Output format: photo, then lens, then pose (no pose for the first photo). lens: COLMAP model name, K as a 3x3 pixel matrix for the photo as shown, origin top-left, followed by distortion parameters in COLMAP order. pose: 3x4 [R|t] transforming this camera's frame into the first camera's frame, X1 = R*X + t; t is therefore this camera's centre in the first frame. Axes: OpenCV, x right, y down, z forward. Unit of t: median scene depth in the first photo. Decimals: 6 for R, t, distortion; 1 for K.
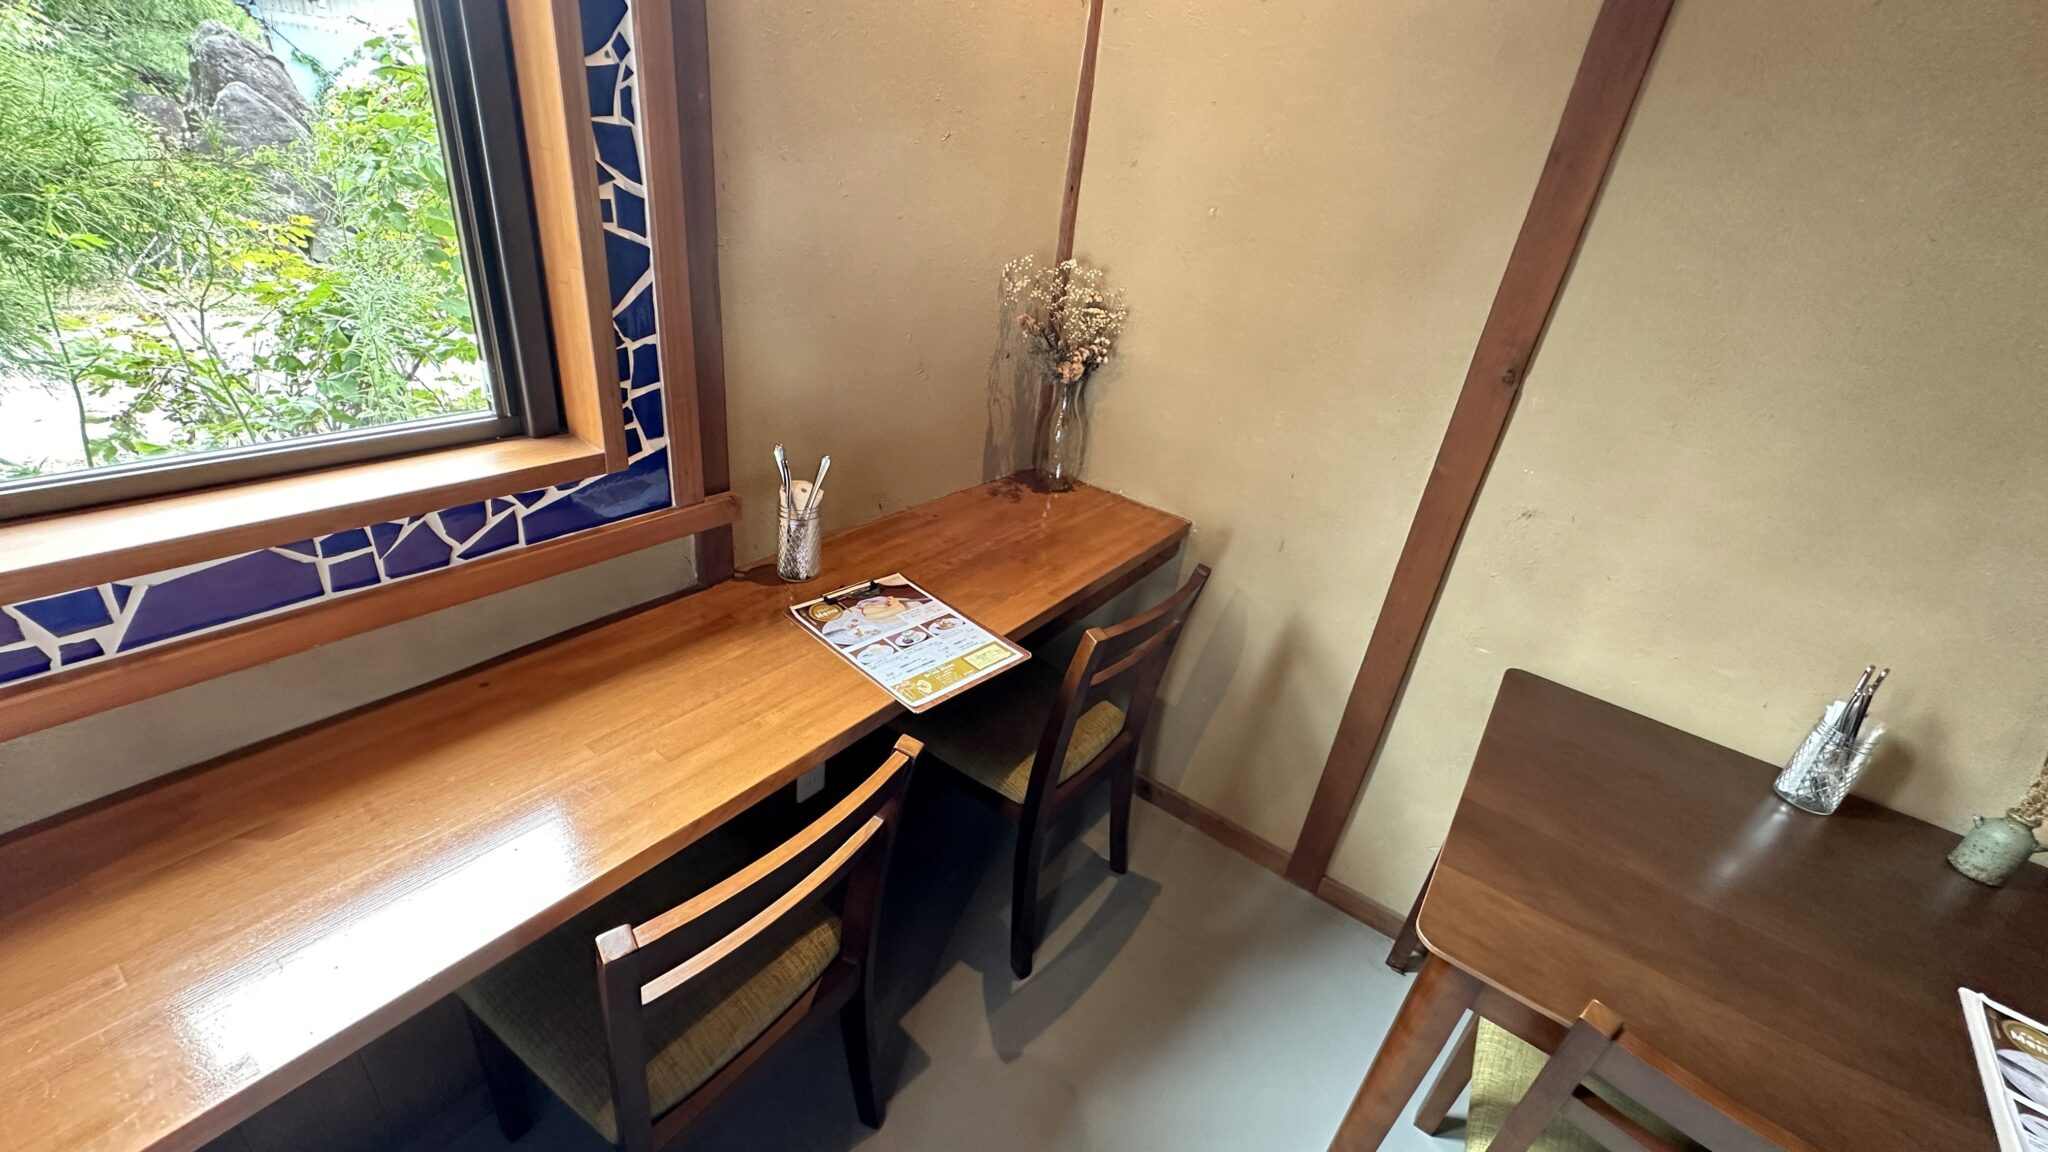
lens RADIAL K [[819.2, 0, 1019.5], [0, 819.2, 578.8], [0, 0, 1]] dist [0.000706, -0.000201]
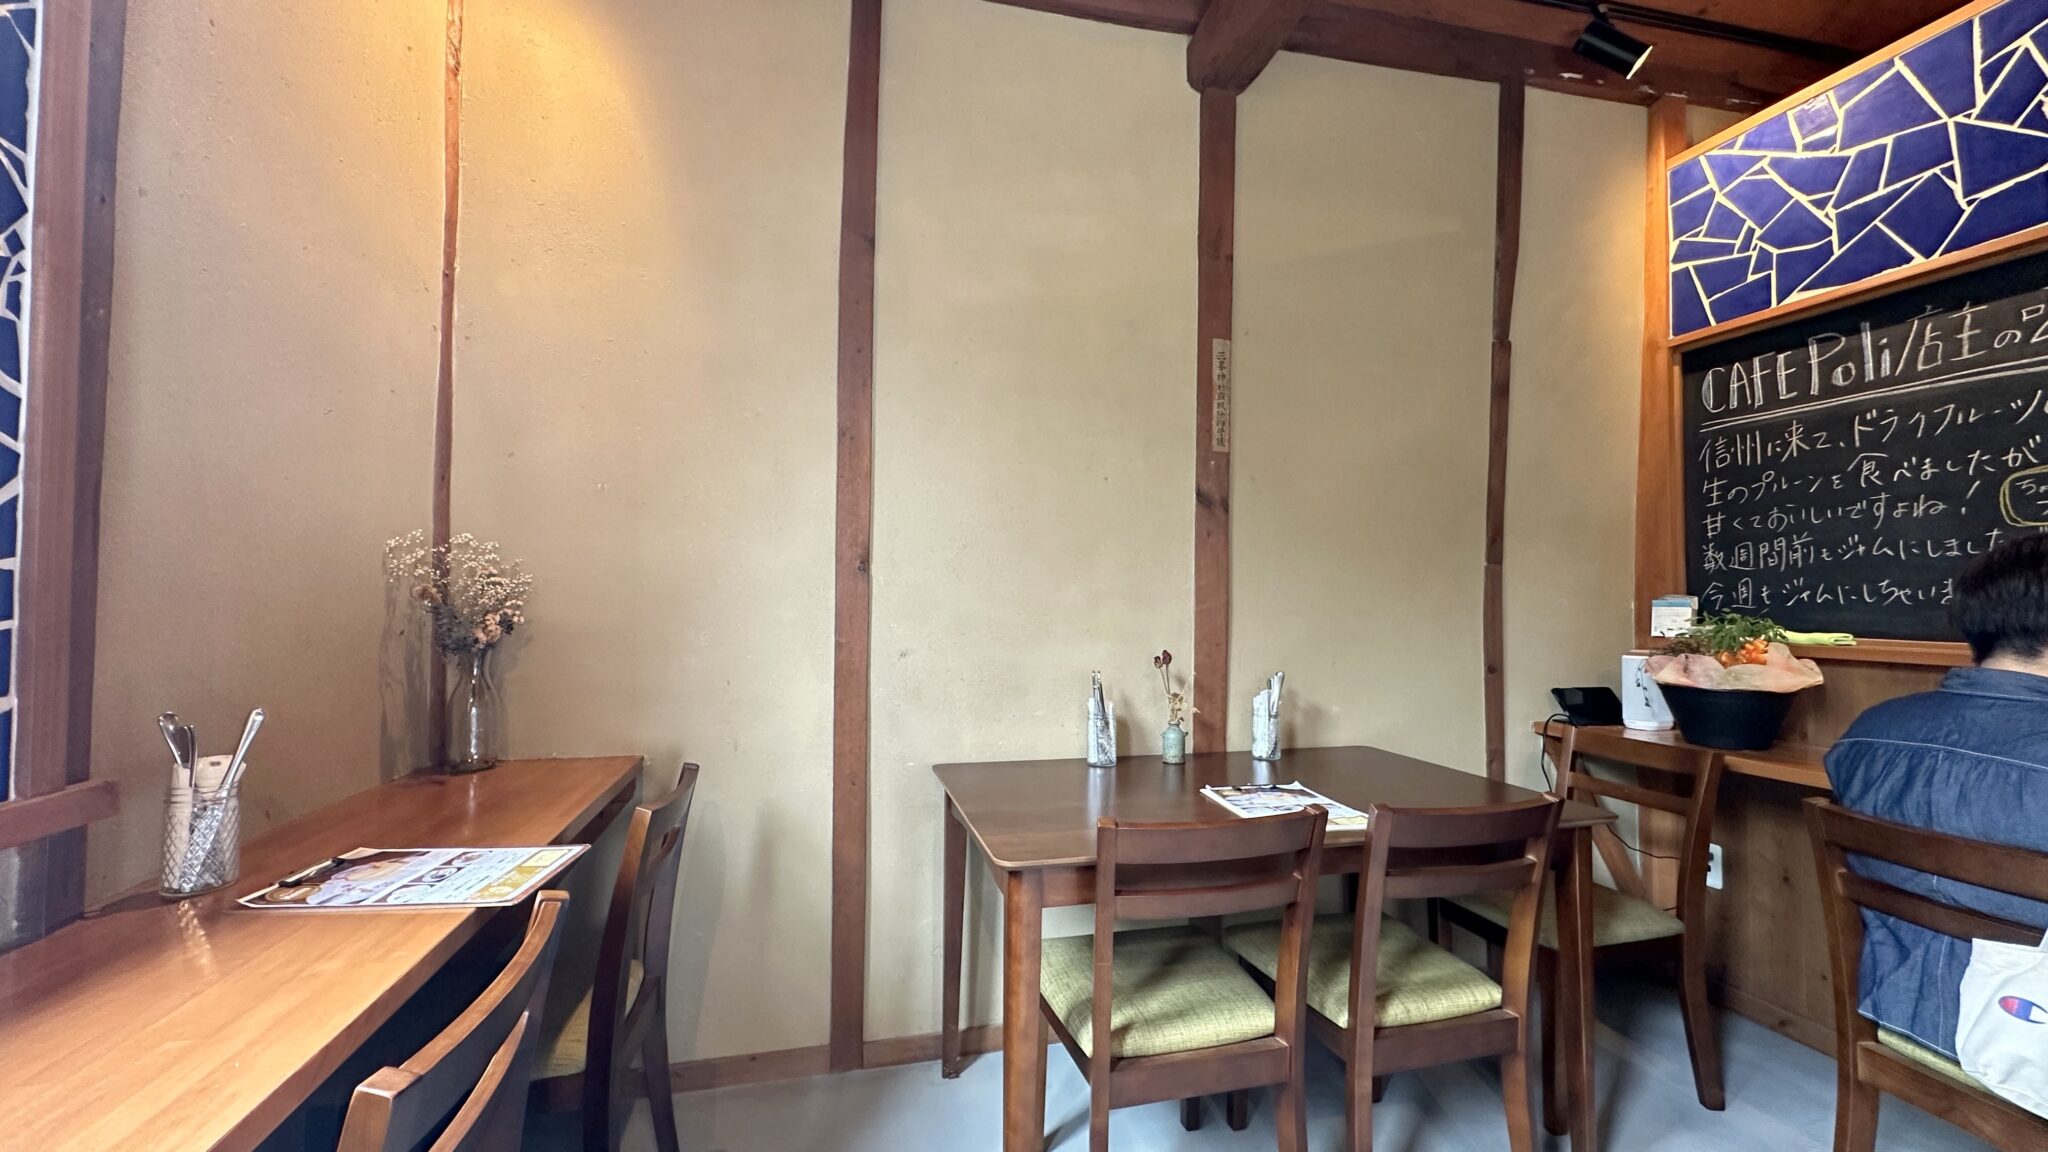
lens RADIAL K [[819.2, 0, 1019.5], [0, 819.2, 578.8], [0, 0, 1]] dist [0.000706, -0.000201]
pose [[0.639518, -0.096530, 0.762692, -0.359651], [0.414526, 0.878809, -0.236354, 0.248495], [-0.647445, 0.467309, 0.602028, -0.061703]]
